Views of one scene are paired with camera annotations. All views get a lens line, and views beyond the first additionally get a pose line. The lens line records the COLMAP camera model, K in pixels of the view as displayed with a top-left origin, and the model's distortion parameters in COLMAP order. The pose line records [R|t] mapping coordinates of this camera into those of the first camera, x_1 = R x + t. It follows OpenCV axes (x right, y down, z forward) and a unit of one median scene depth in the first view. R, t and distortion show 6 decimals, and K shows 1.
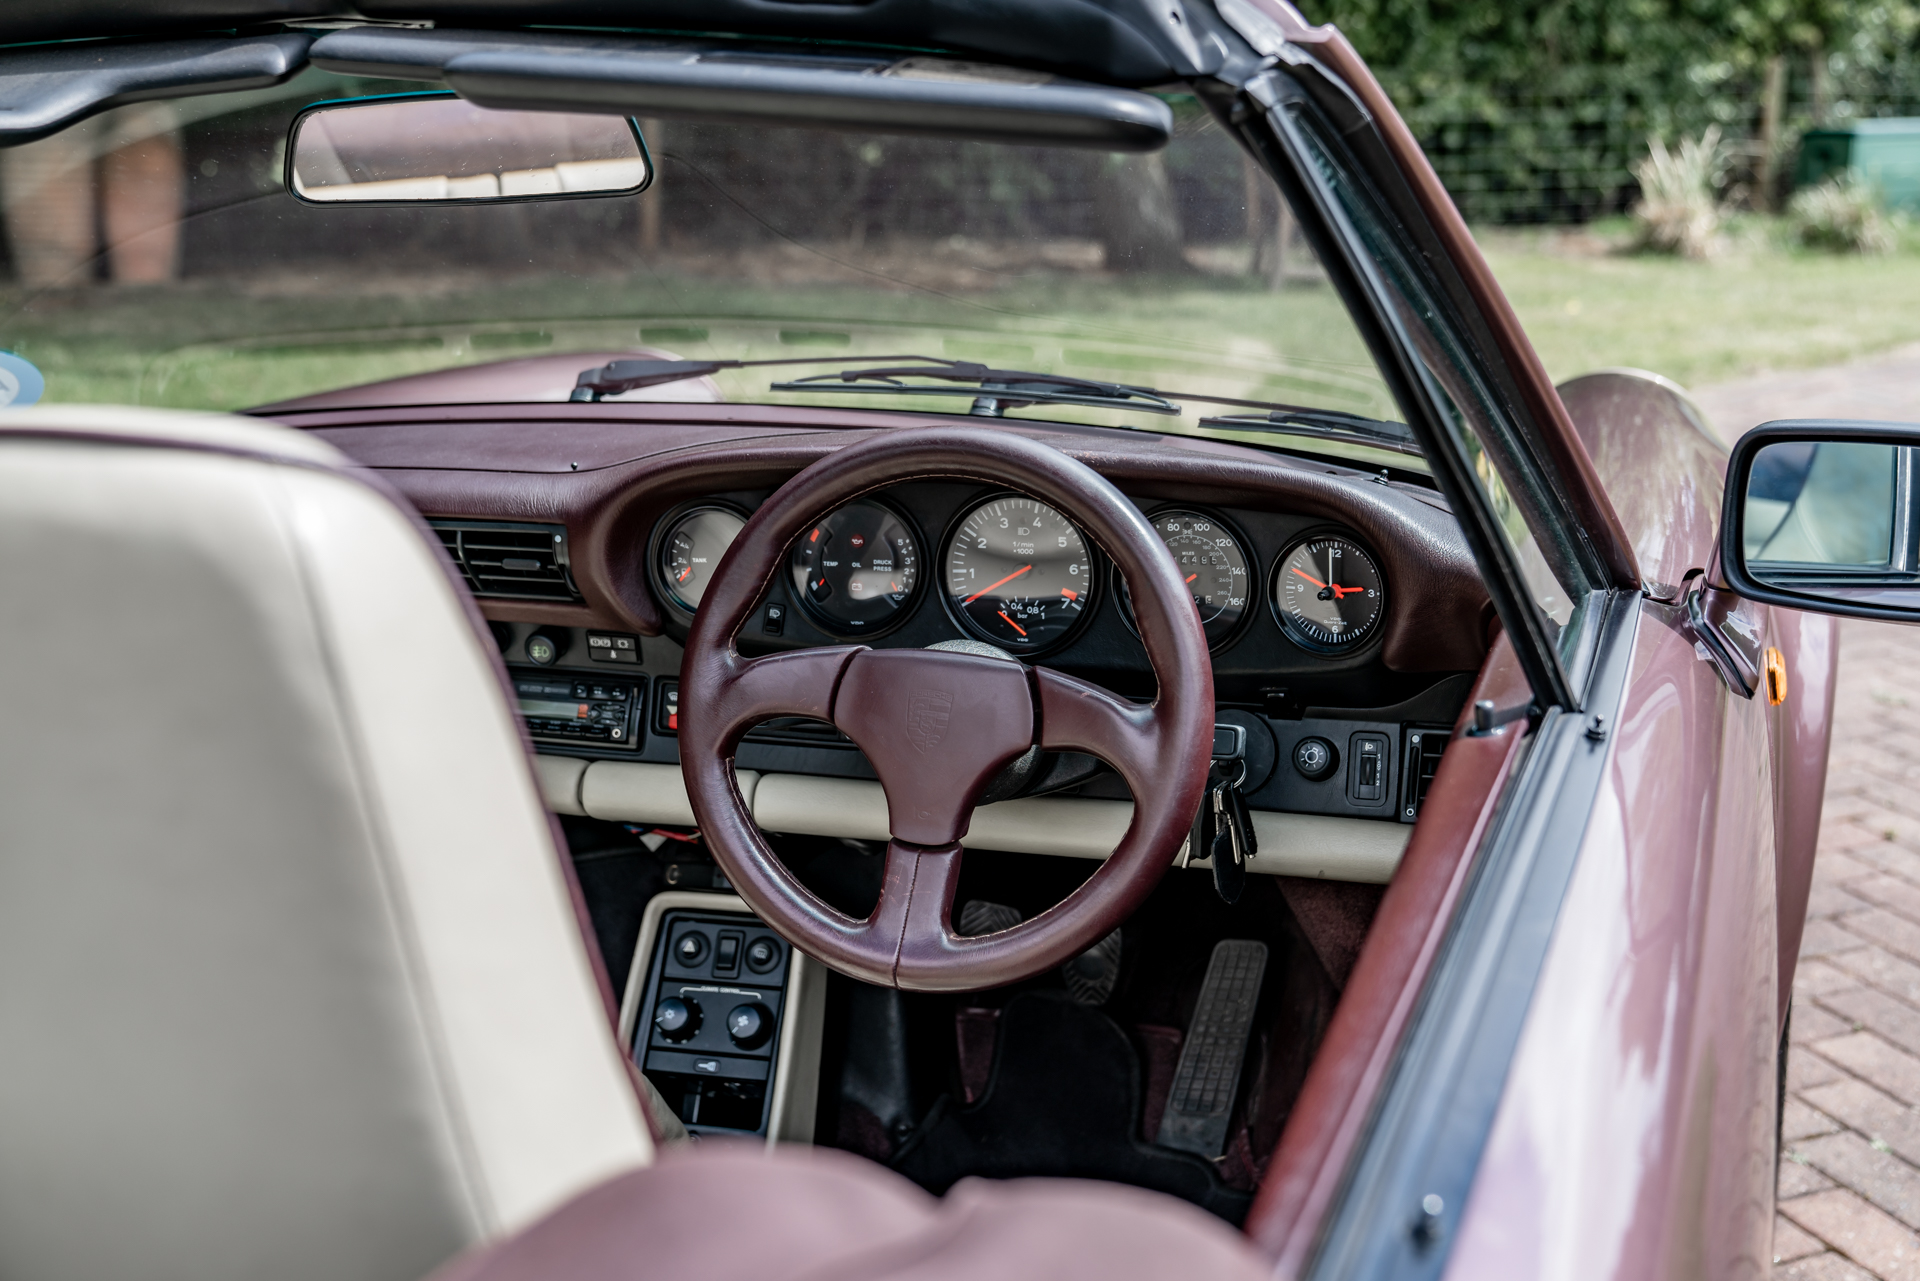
lens RADIAL K [[2374.3, 0, 960.0], [0, 2374.3, 640.5], [0, 0, 1]] dist [0.005805, 0.005191]
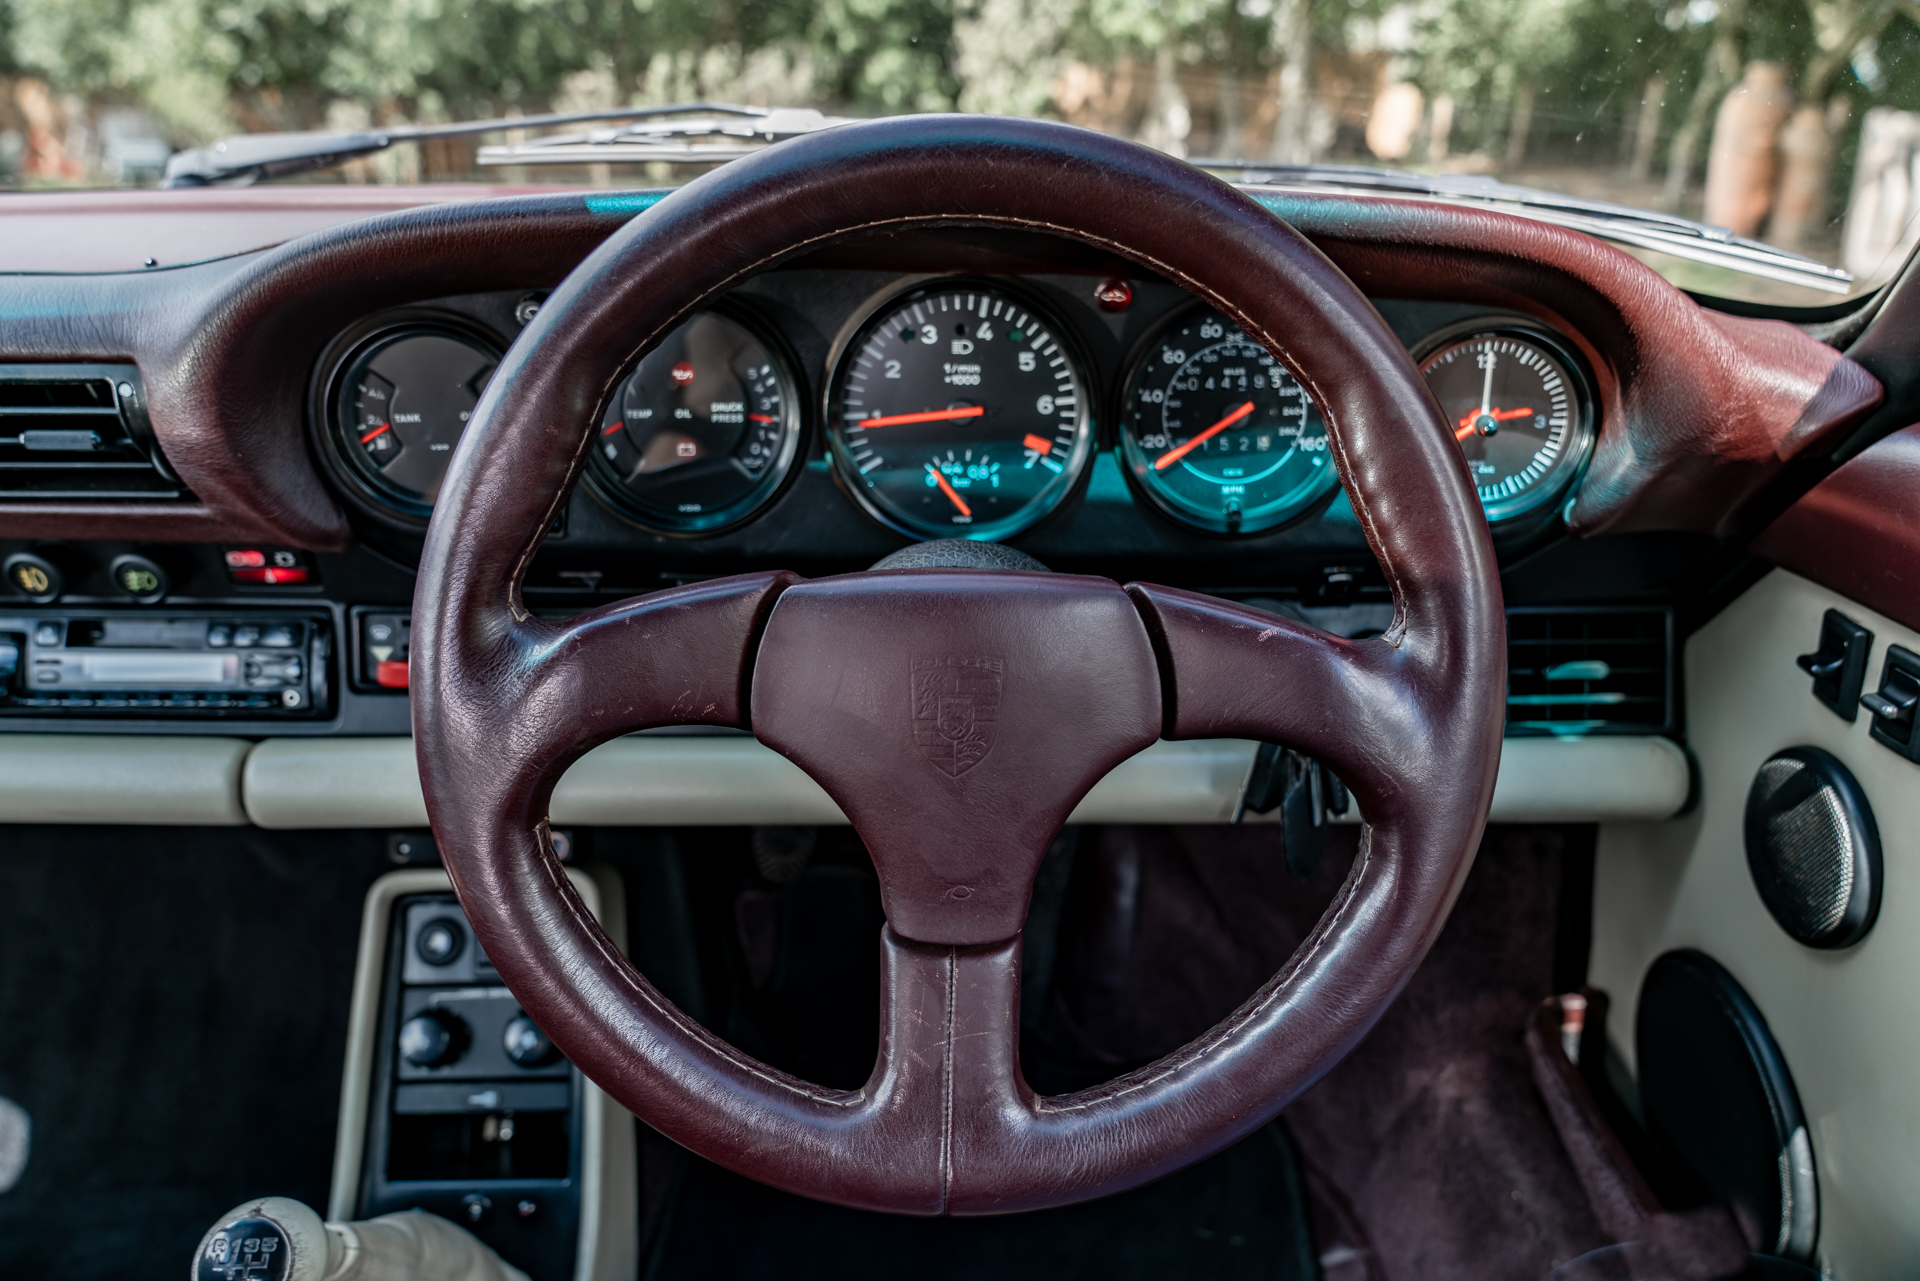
lens RADIAL K [[1292.4, 0, 960.0], [0, 1292.4, 640.5], [0, 0, 1]] dist [-0.020135, 0.003105]
pose [[0.944079, -0.098579, 0.314639, -0.081447], [0.053448, 0.987394, 0.148985, -0.018612], [-0.325359, -0.123837, 0.937446, 0.615301]]
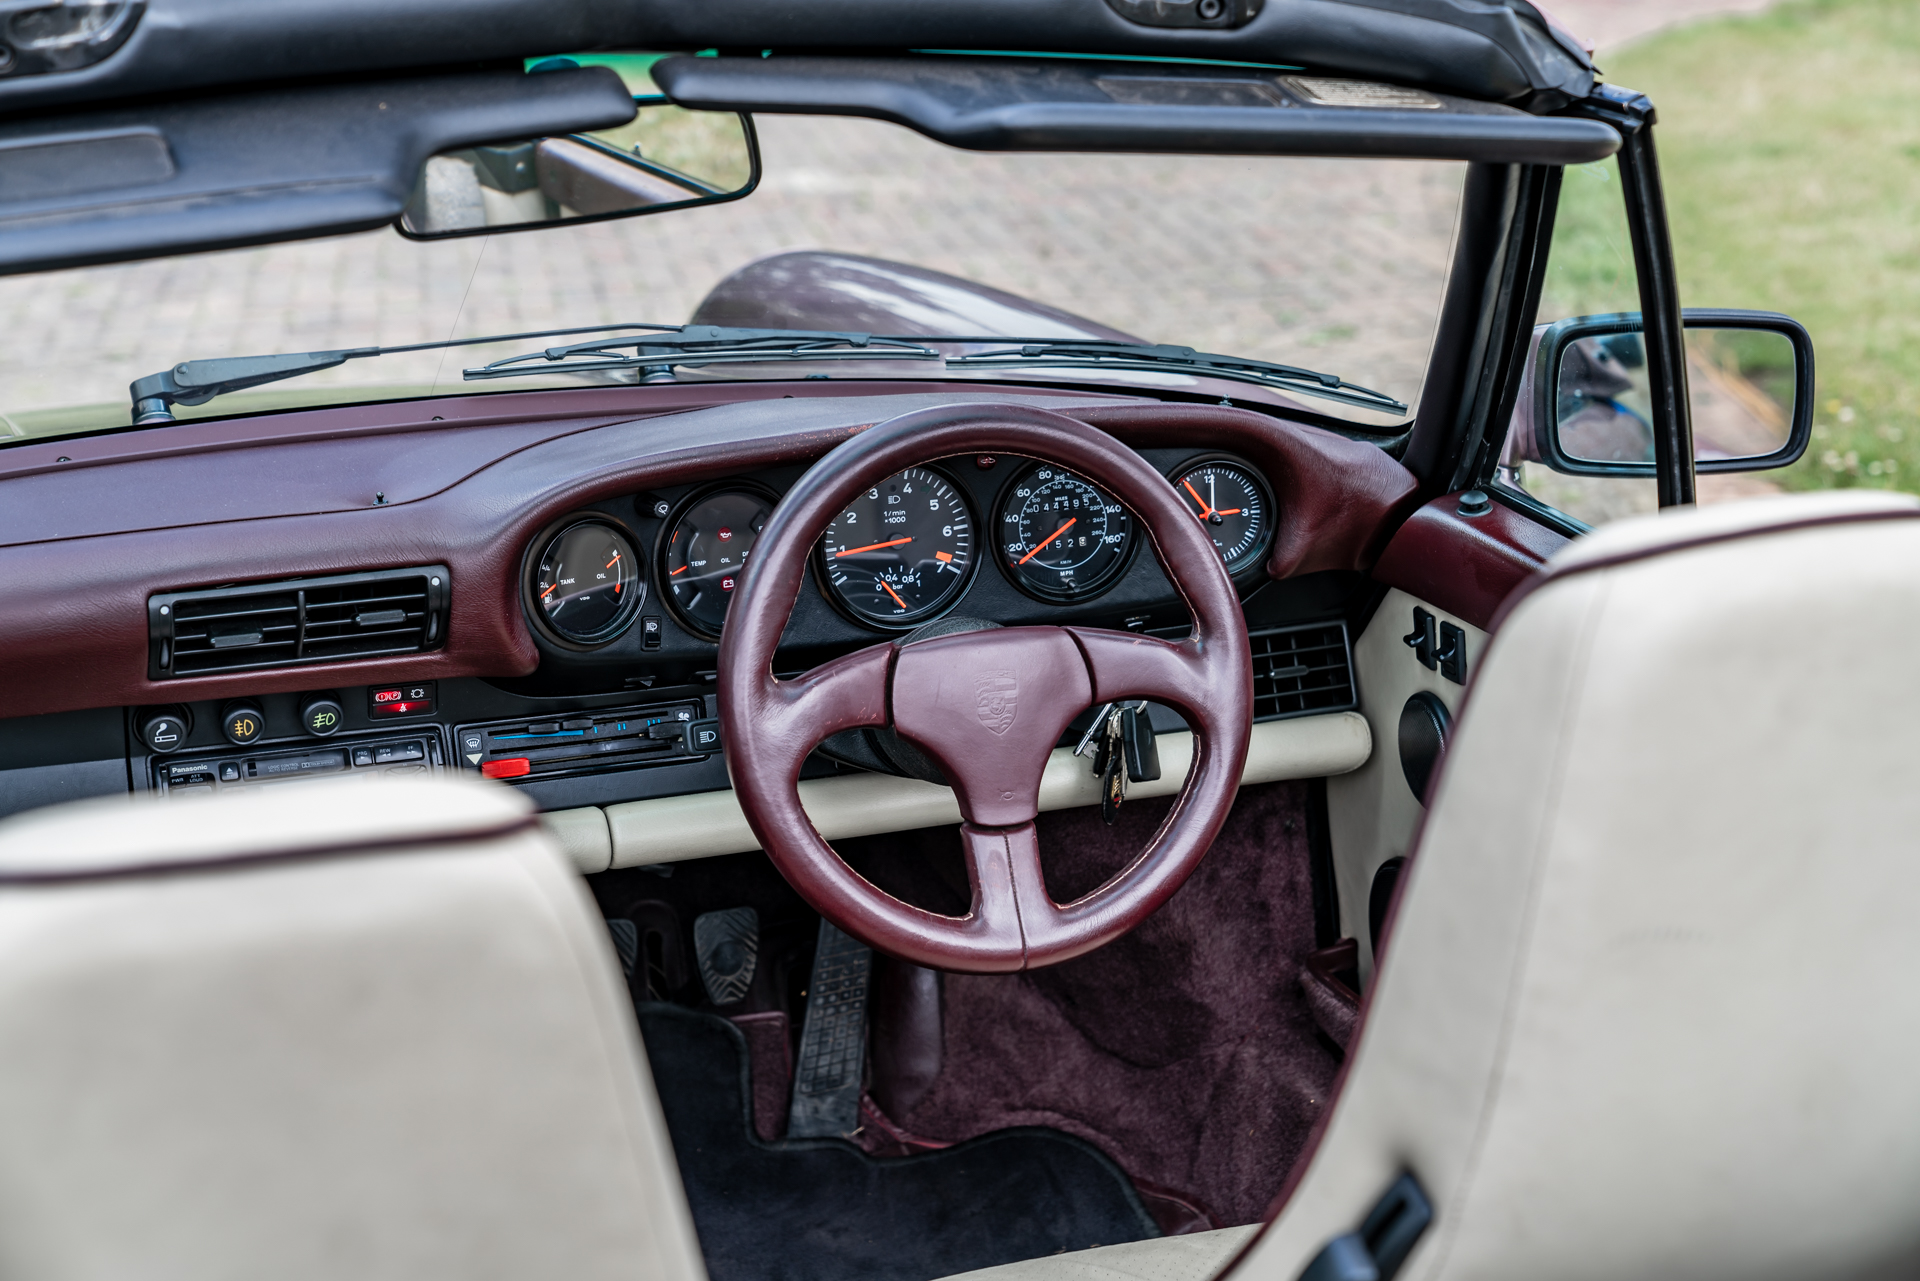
lens RADIAL K [[3220.5, 0, 960.0], [0, 3220.5, 640.5], [0, 0, 1]] dist [0.005015, 0.094384]
pose [[0.772036, -0.163836, 0.614099, -0.701600], [0.139554, 0.986323, 0.087697, -0.092128], [-0.620068, 0.017994, 0.784342, -0.037651]]
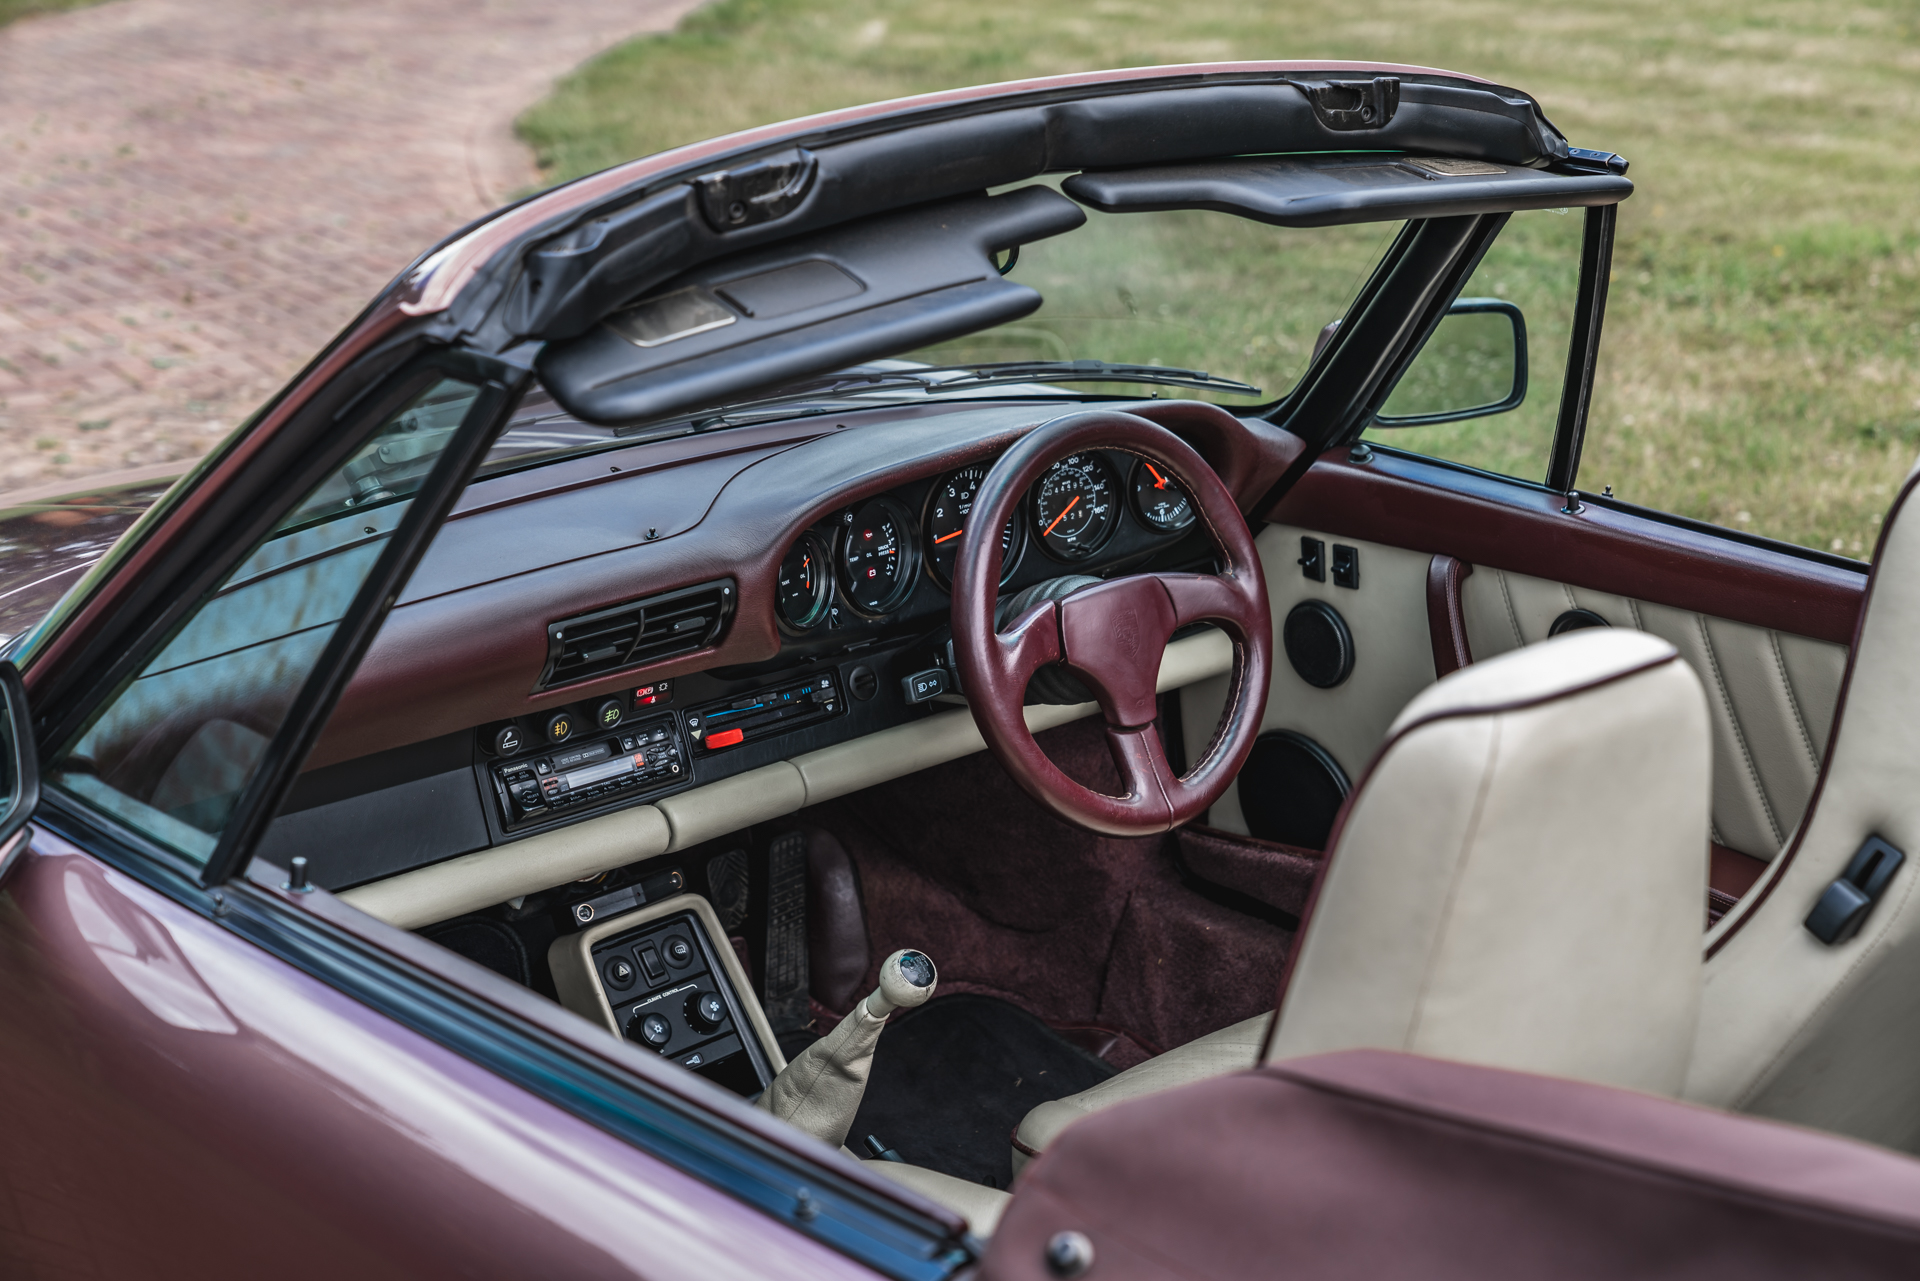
lens RADIAL K [[3220.5, 0, 960.0], [0, 3220.5, 640.5], [0, 0, 1]] dist [0.005015, 0.094384]
pose [[0.464213, -0.238992, 0.852871, -1.314865], [0.214868, 0.964532, 0.153330, -0.212983], [-0.859266, 0.112077, 0.499100, 0.153630]]
